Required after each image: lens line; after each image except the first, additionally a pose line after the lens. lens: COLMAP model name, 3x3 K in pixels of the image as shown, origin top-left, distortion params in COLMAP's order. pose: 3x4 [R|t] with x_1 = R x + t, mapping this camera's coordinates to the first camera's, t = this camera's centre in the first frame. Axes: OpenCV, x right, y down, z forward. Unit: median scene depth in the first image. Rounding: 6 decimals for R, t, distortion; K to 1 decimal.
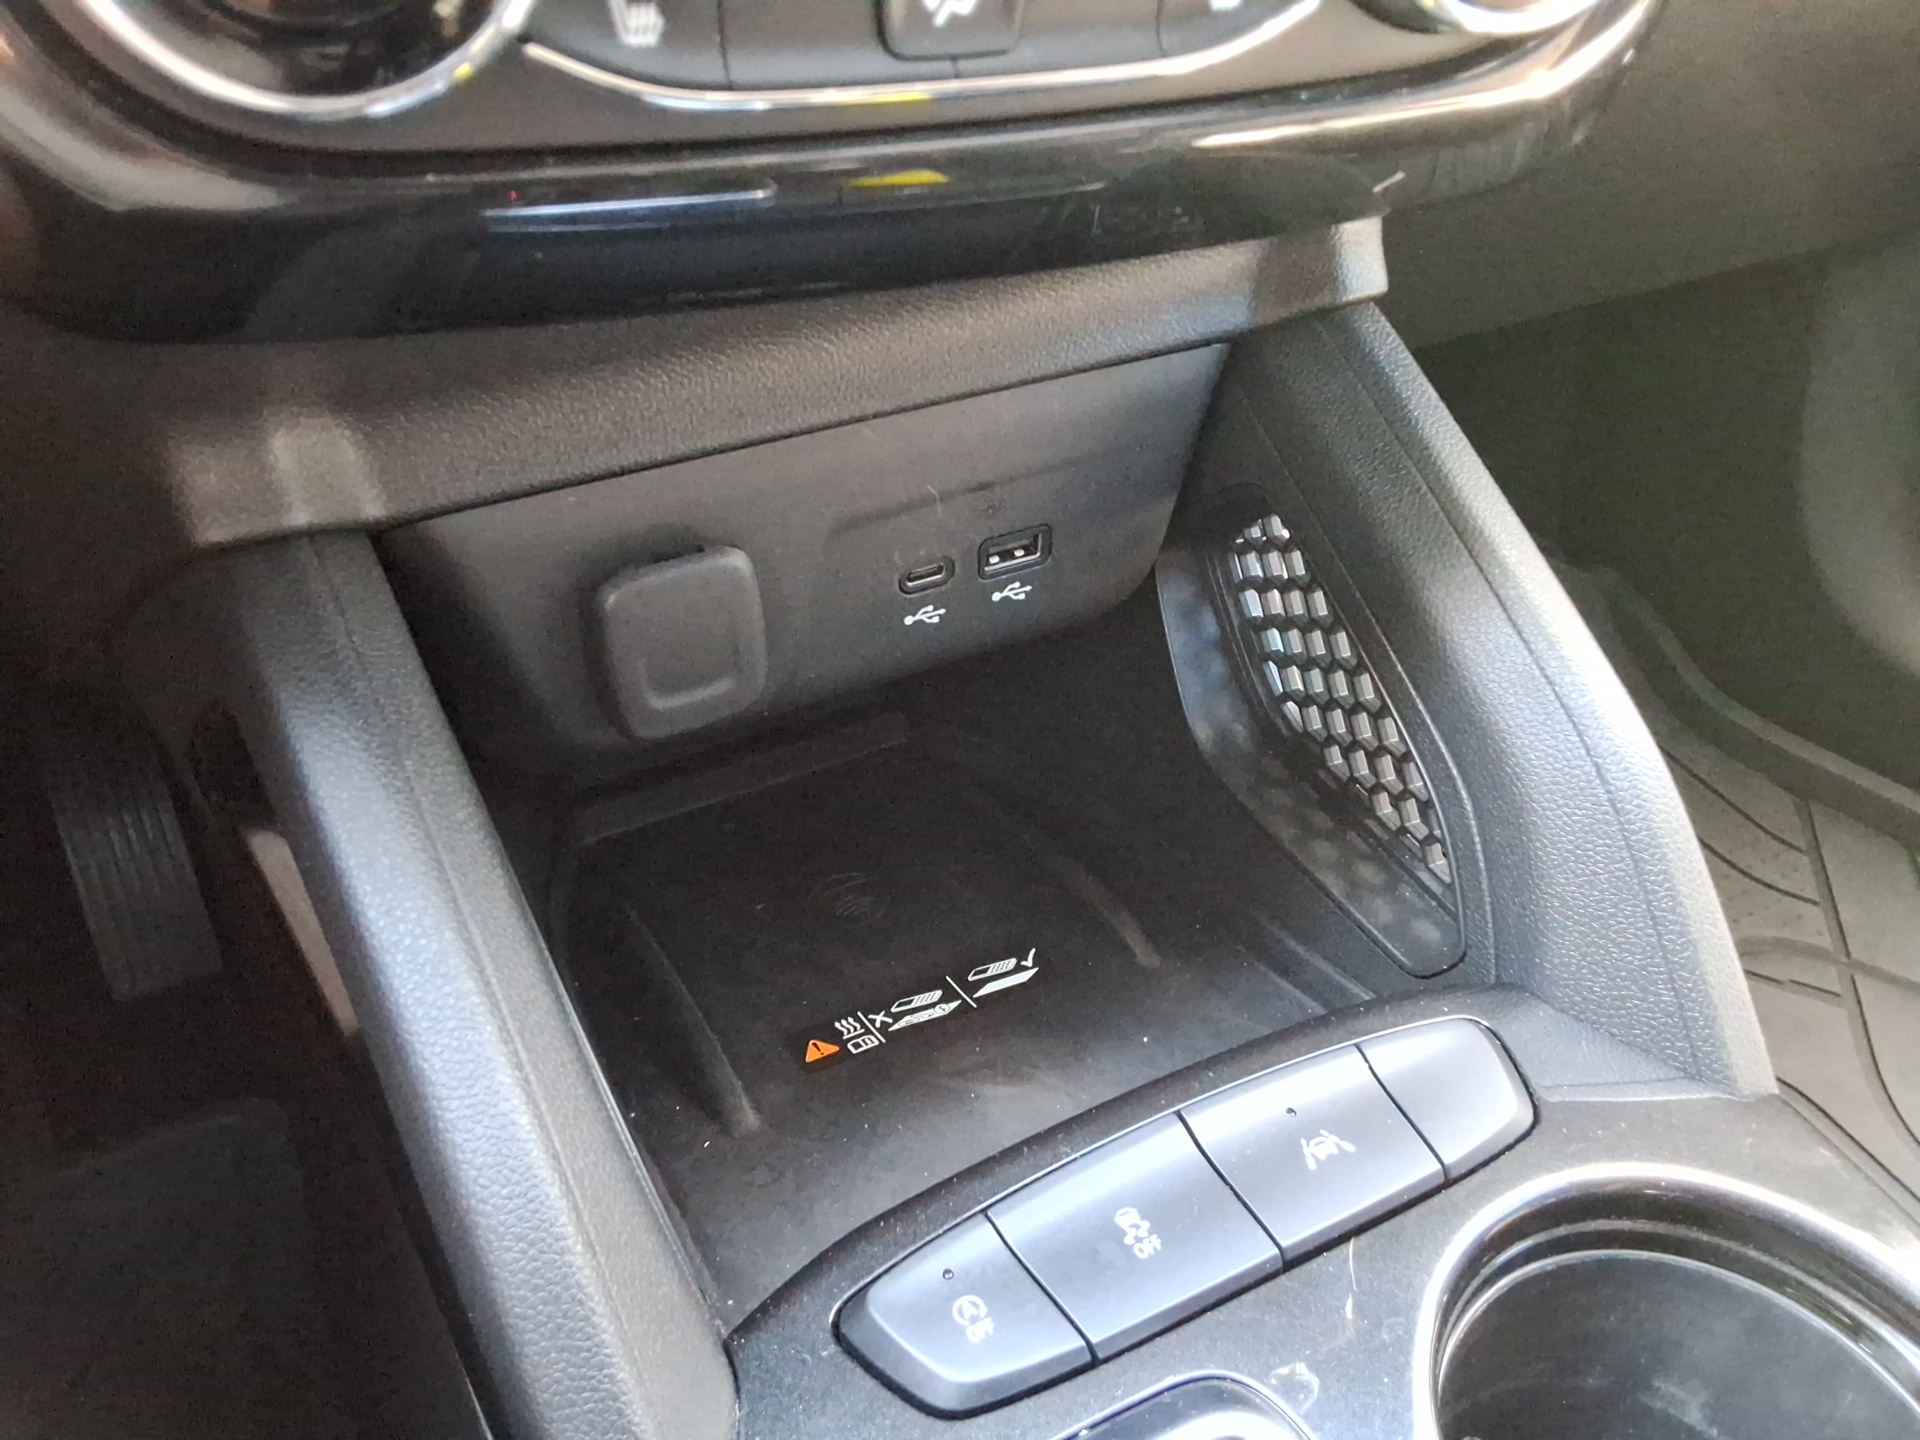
lens RADIAL K [[1538.9, 0, 977.2], [0, 1538.9, 706.0], [0, 0, 1]] dist [0.133457, -0.219790]
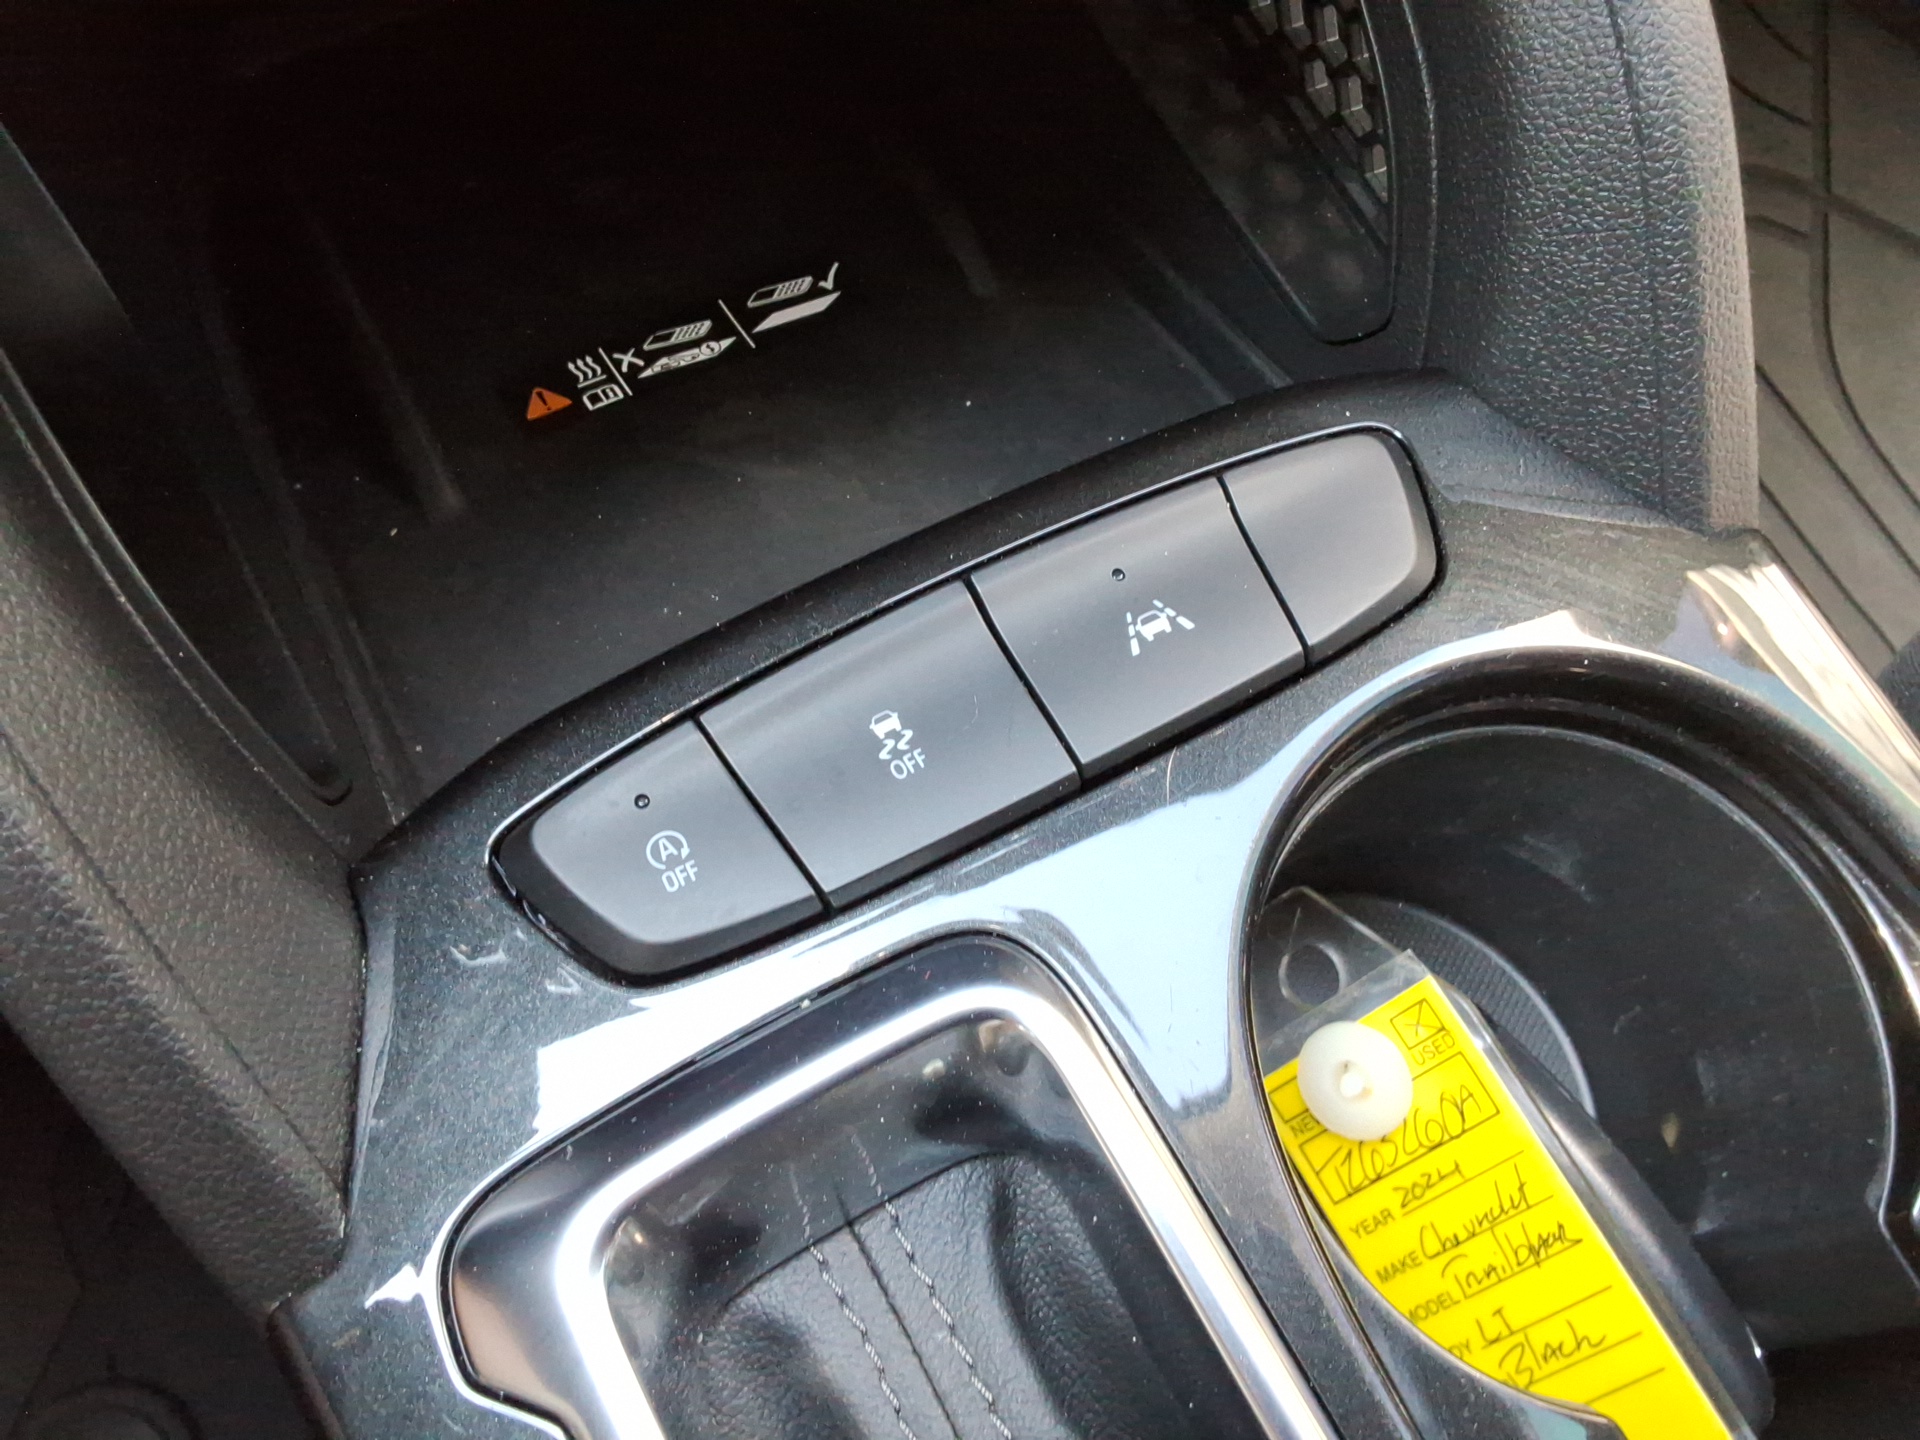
lens RADIAL K [[1562.7, 0, 967.7], [0, 1562.7, 670.7], [0, 0, 1]] dist [0.130833, -0.238837]
pose [[0.998841, 0.007981, 0.047463, 0.083835], [-0.029895, 0.875728, 0.481879, -0.053381], [-0.037718, -0.482739, 0.874951, 0.287372]]
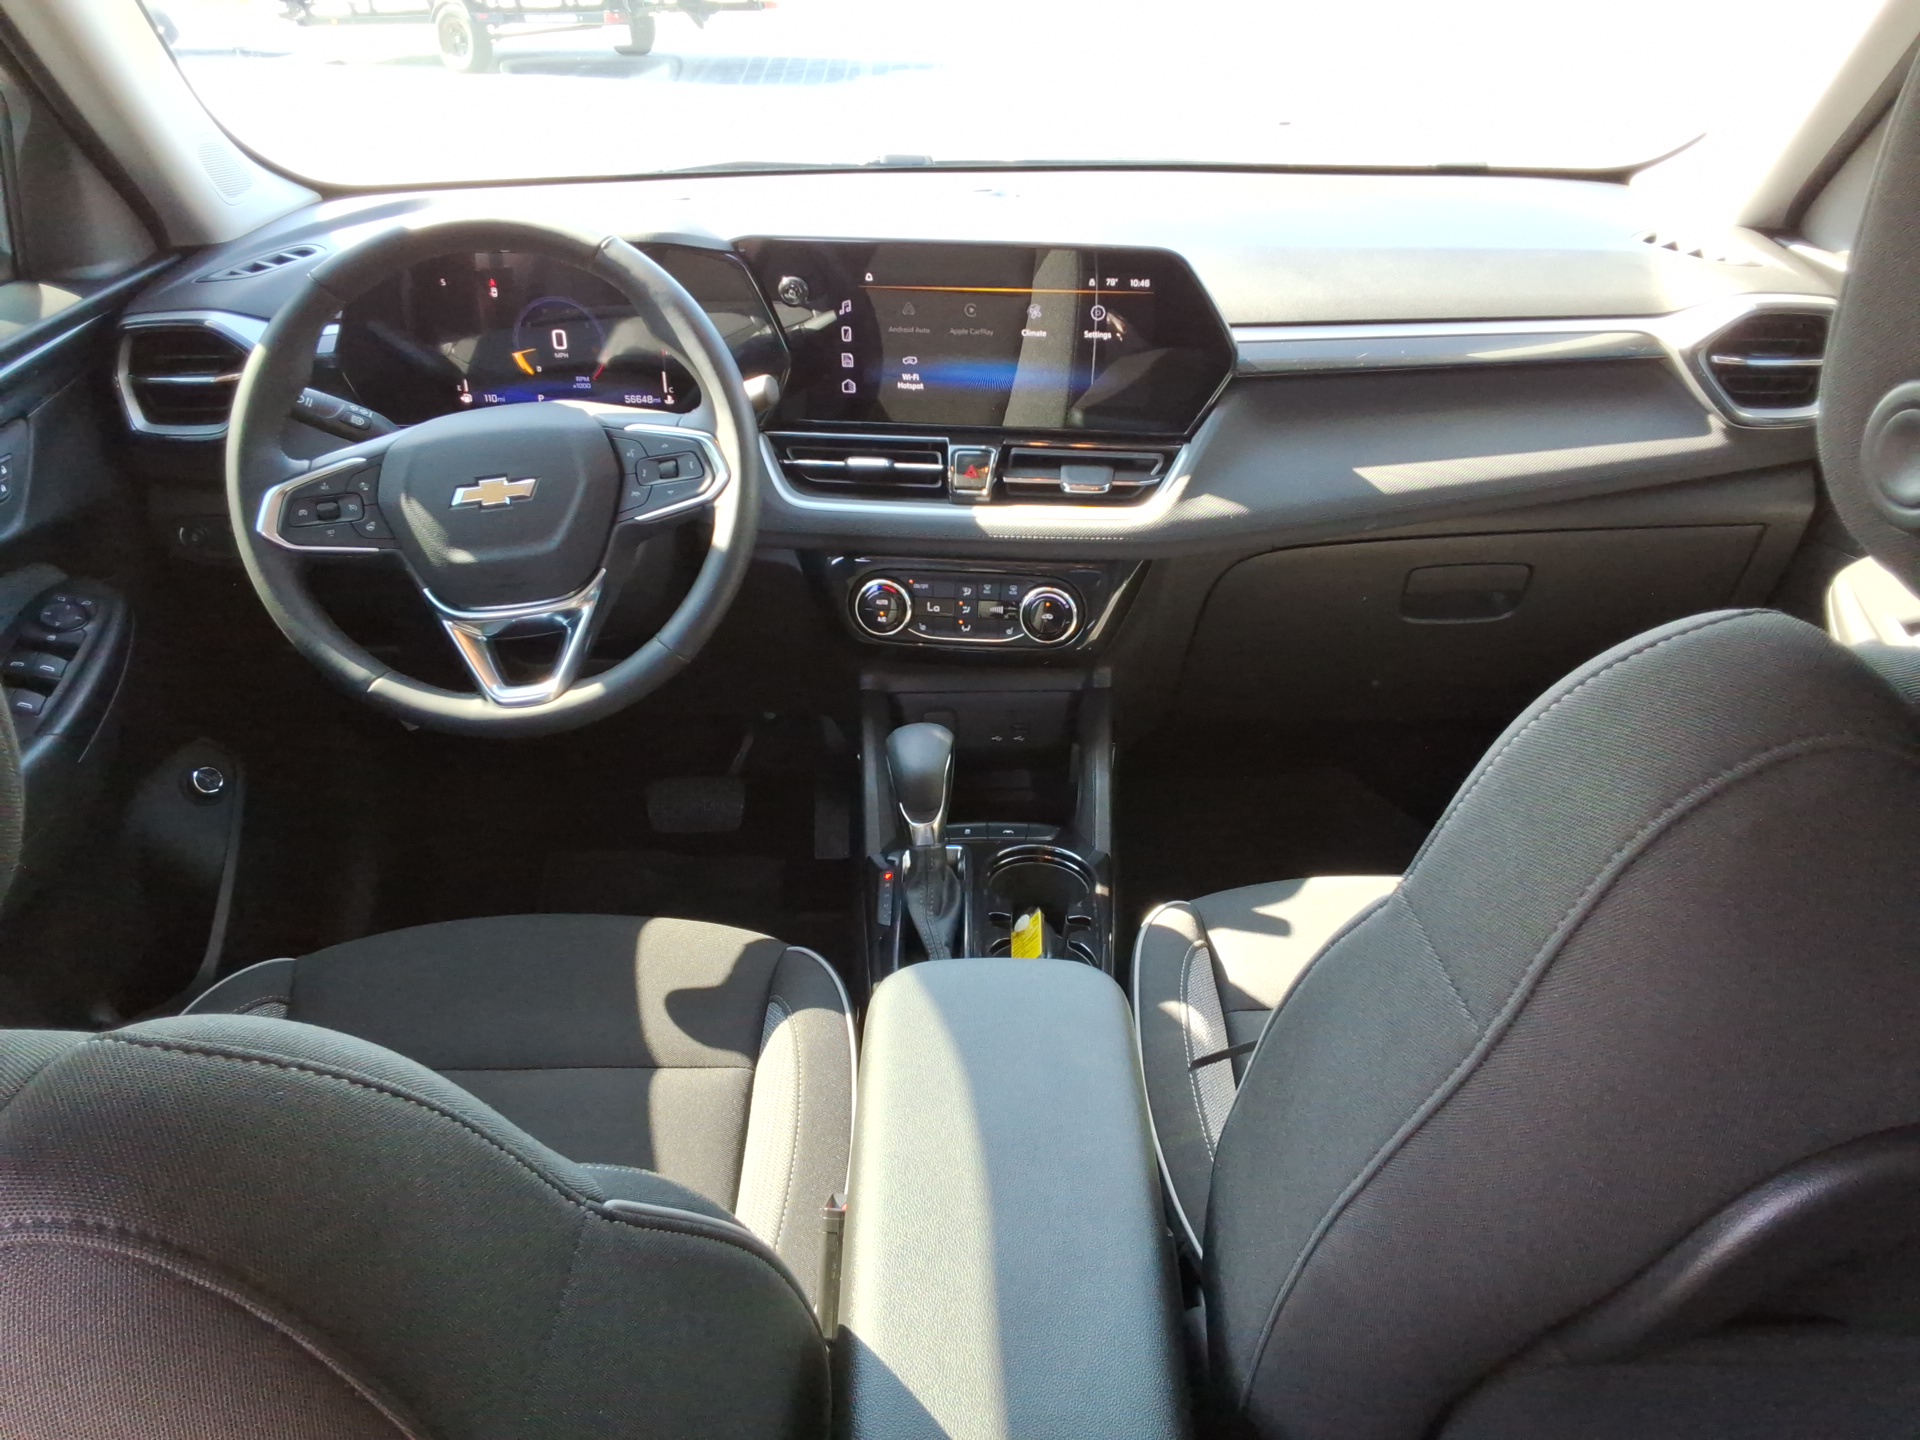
lens RADIAL K [[1538.9, 0, 977.2], [0, 1538.9, 706.0], [0, 0, 1]] dist [0.133457, -0.219790]
pose [[0.884224, 0.167554, -0.435974, 2.082453], [-0.264181, 0.949192, -0.171005, 0.711614], [0.385170, 0.266383, 0.883563, -3.378092]]
